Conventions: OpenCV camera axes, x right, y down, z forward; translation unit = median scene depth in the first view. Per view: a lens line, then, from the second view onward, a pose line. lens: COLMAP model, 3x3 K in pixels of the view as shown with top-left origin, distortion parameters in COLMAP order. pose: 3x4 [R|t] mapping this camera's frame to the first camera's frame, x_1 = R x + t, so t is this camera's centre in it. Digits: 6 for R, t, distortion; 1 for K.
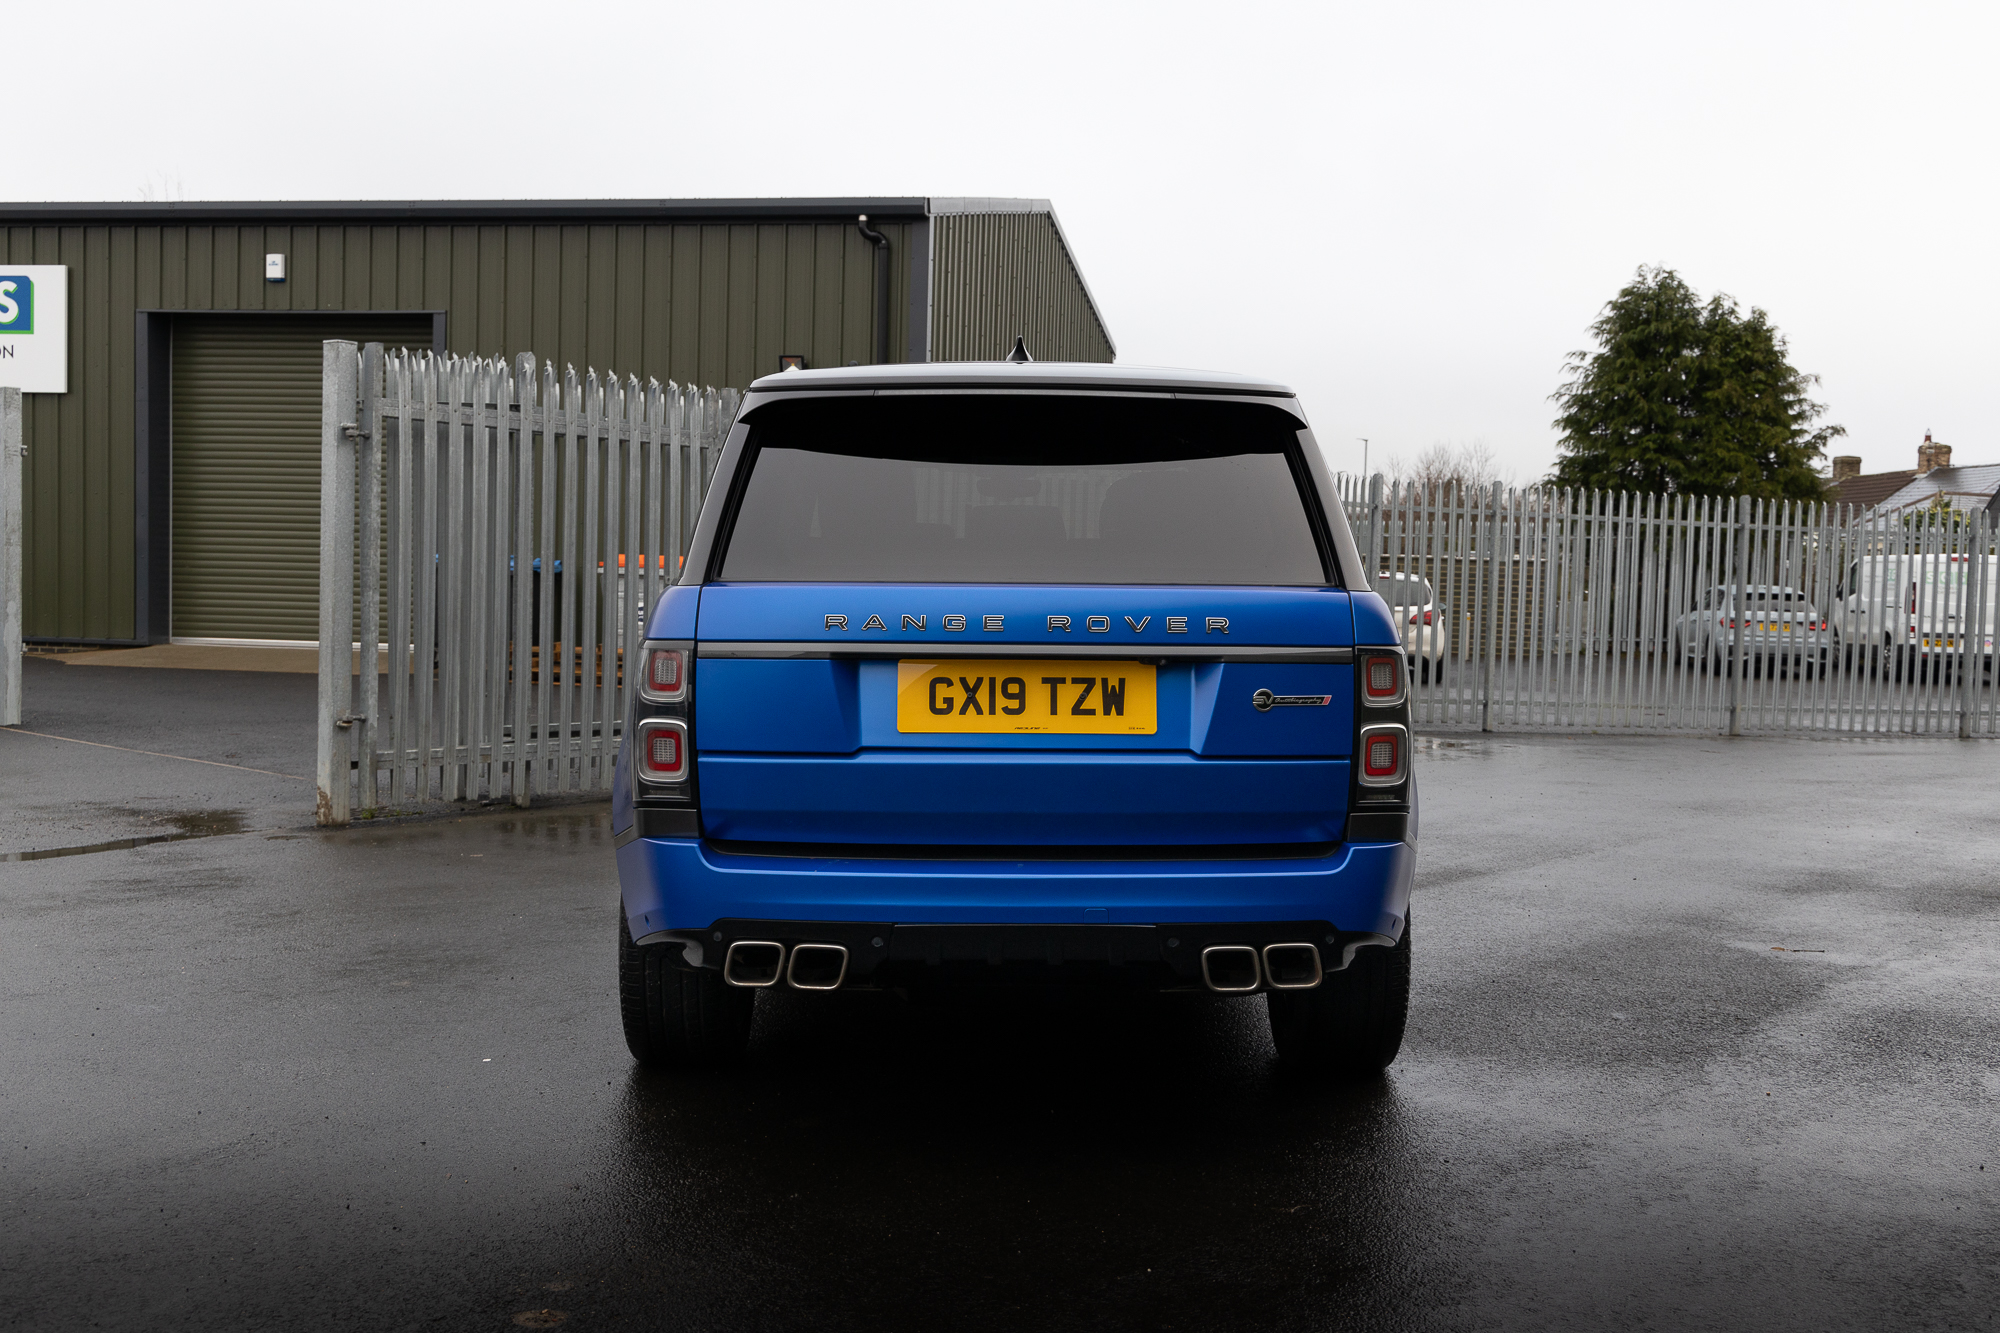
lens RADIAL K [[1999.1, 0, 1001.3], [0, 1999.1, 658.0], [0, 0, 1]] dist [0.041664, 0.000000]
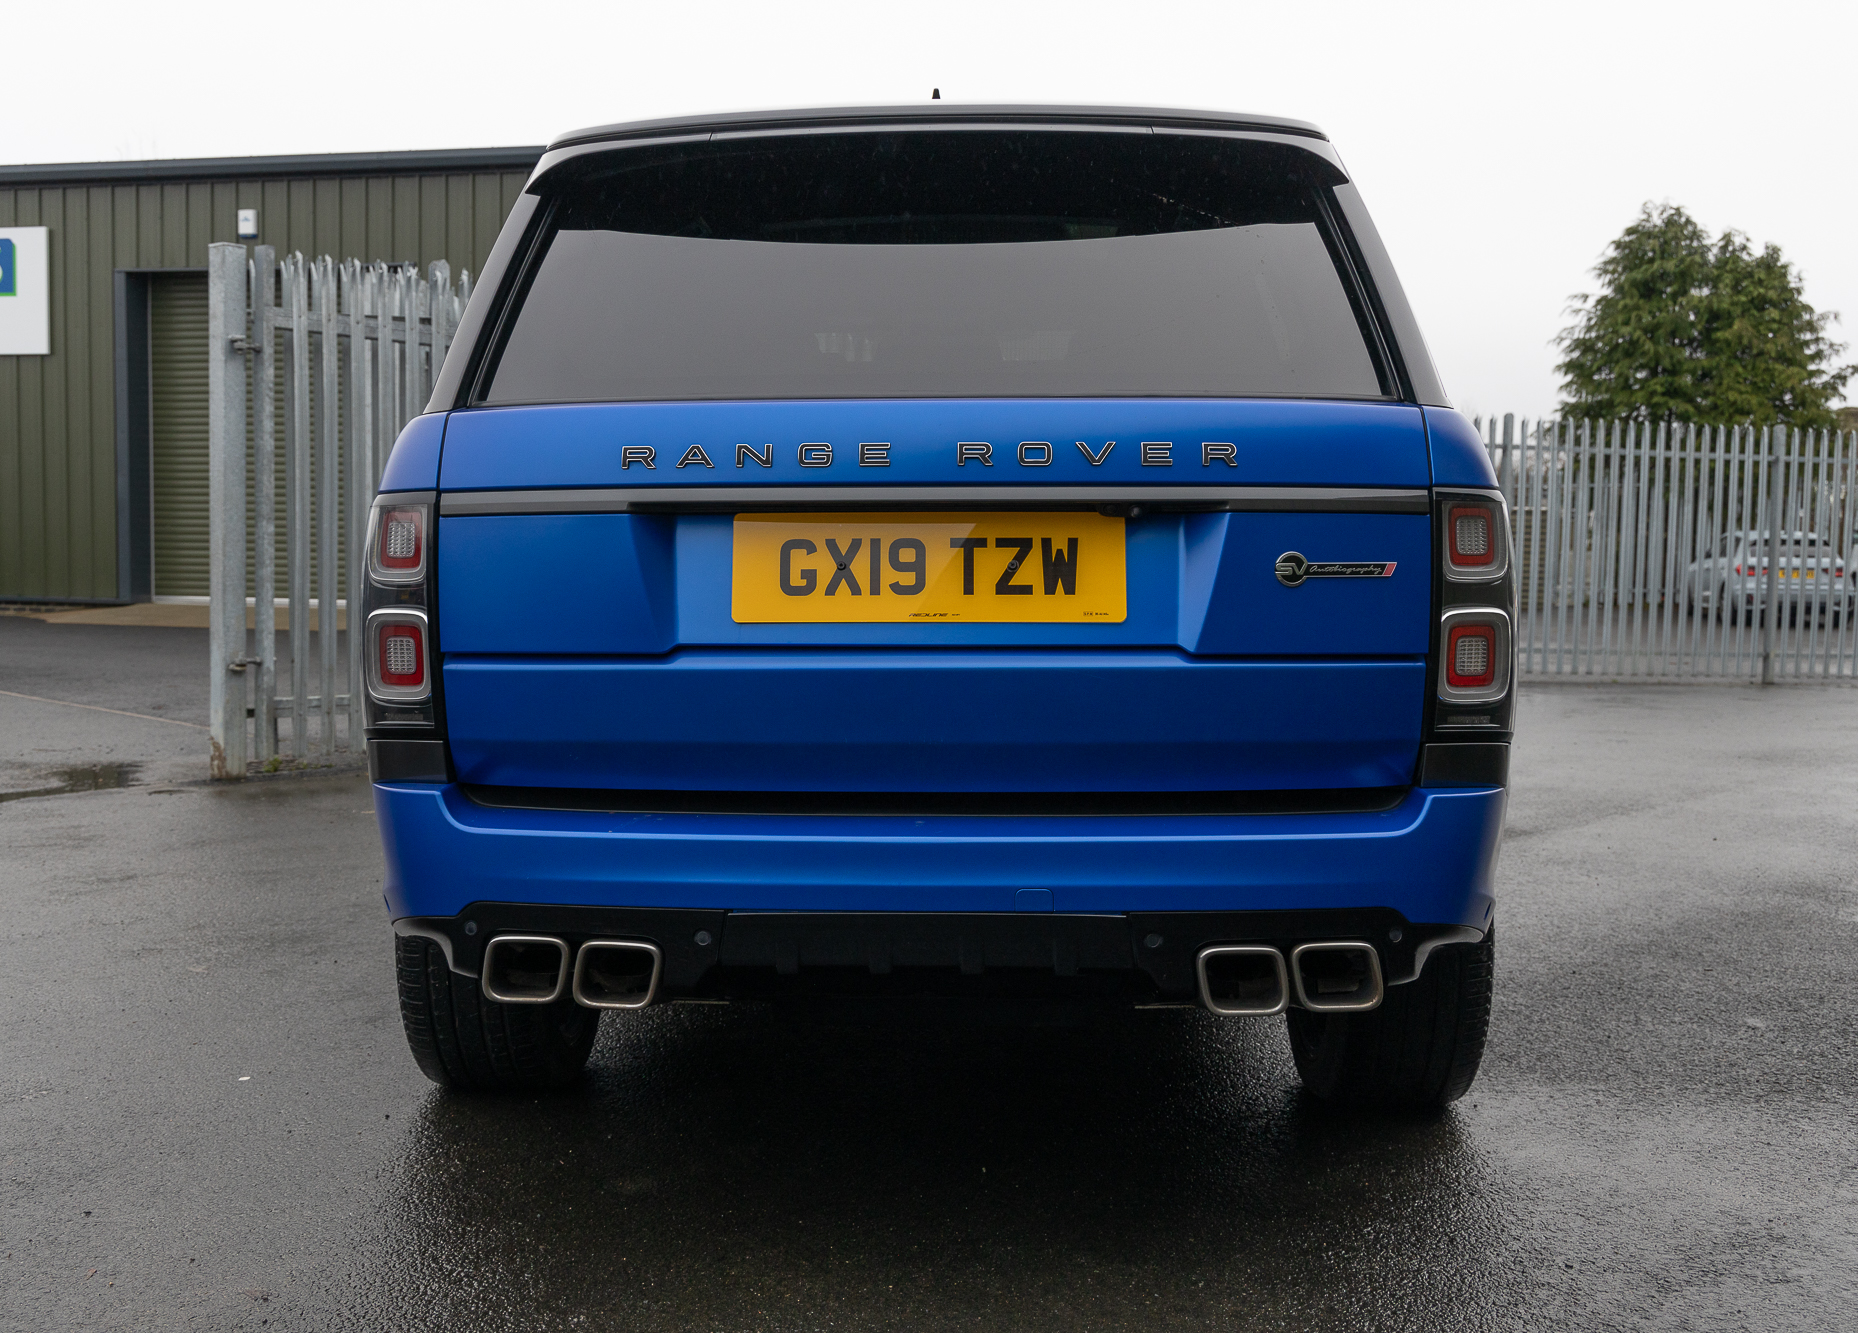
lens RADIAL K [[1545.1, 0, 917.8], [0, 1545.1, 677.9], [0, 0, 1]] dist [-0.004039, 0.021496]
pose [[0.997322, -0.006618, -0.072829, 0.037396], [0.007227, 0.999941, 0.008107, 0.041508], [0.072772, -0.008612, 0.997311, 0.395662]]
